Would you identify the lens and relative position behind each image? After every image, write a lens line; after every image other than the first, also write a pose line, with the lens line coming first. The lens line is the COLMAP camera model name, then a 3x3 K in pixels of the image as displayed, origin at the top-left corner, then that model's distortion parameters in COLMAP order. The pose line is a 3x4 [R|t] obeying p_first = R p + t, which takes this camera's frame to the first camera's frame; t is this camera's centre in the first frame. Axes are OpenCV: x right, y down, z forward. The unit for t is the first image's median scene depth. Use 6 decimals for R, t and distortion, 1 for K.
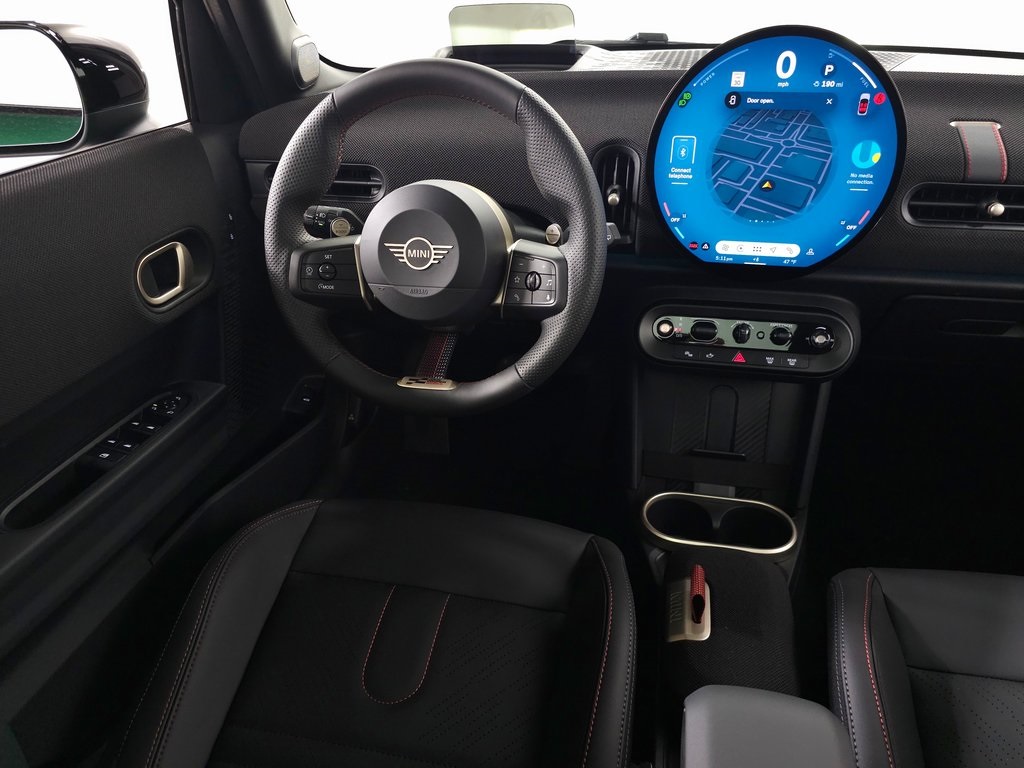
lens RADIAL K [[680.0, 0, 519.2], [0, 680.0, 385.6], [0, 0, 1]] dist [0.082363, -0.096521]
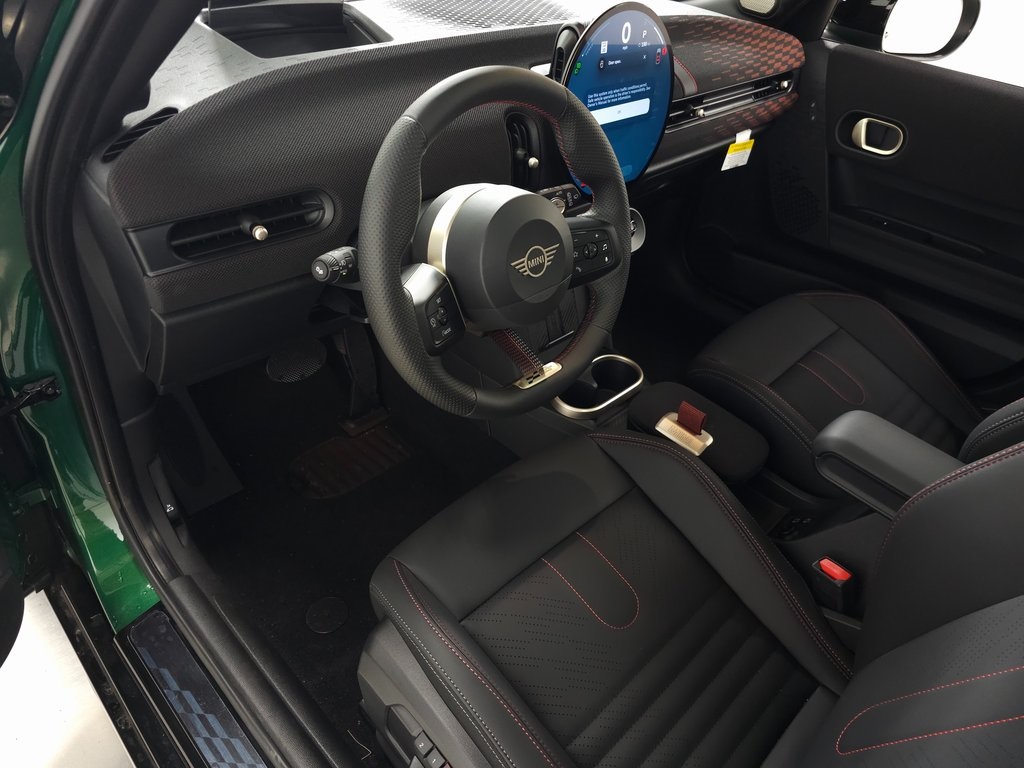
lens RADIAL K [[697.5, 0, 512.0], [0, 697.5, 384.0], [0, 0, 1]] dist [-0.003822, -0.000631]
pose [[0.567147, -0.455219, 0.686382, -0.904123], [0.336895, 0.888689, 0.311022, -0.341671], [-0.751563, 0.054843, 0.657378, 0.319019]]
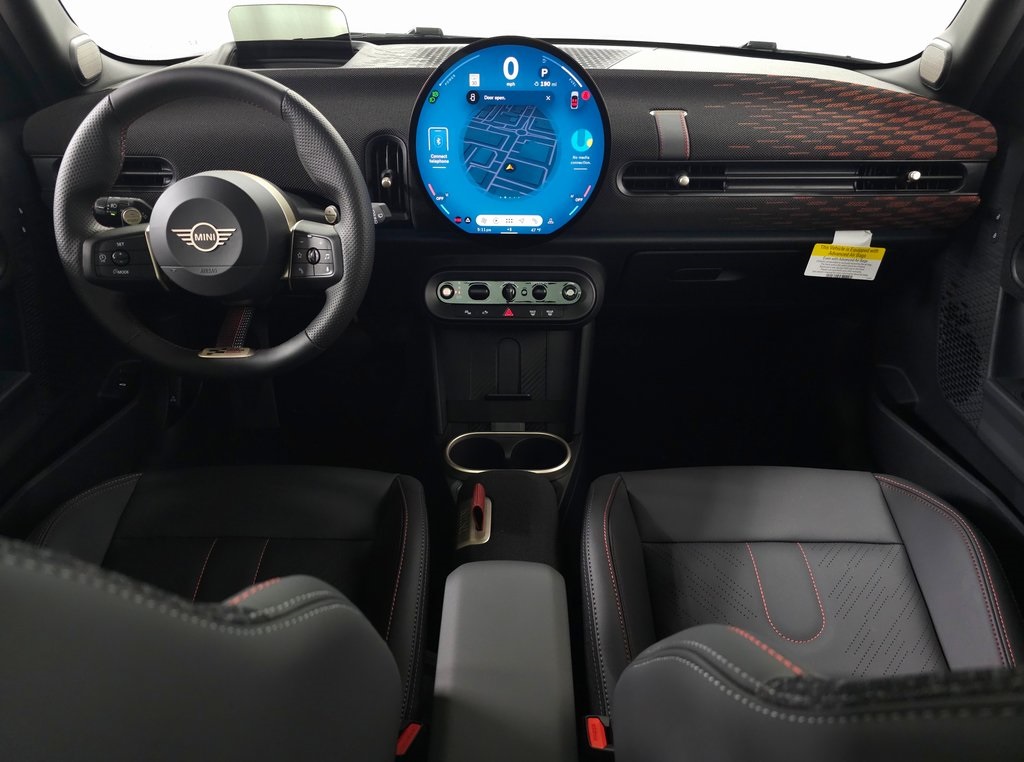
lens RADIAL K [[681.0, 0, 499.6], [0, 681.0, 374.0], [0, 0, 1]] dist [0.062144, -0.054066]
pose [[0.980823, -0.086074, 0.174864, 0.103131], [0.082754, 0.996225, 0.026205, 0.039027], [-0.176460, -0.011232, 0.984244, -0.190367]]
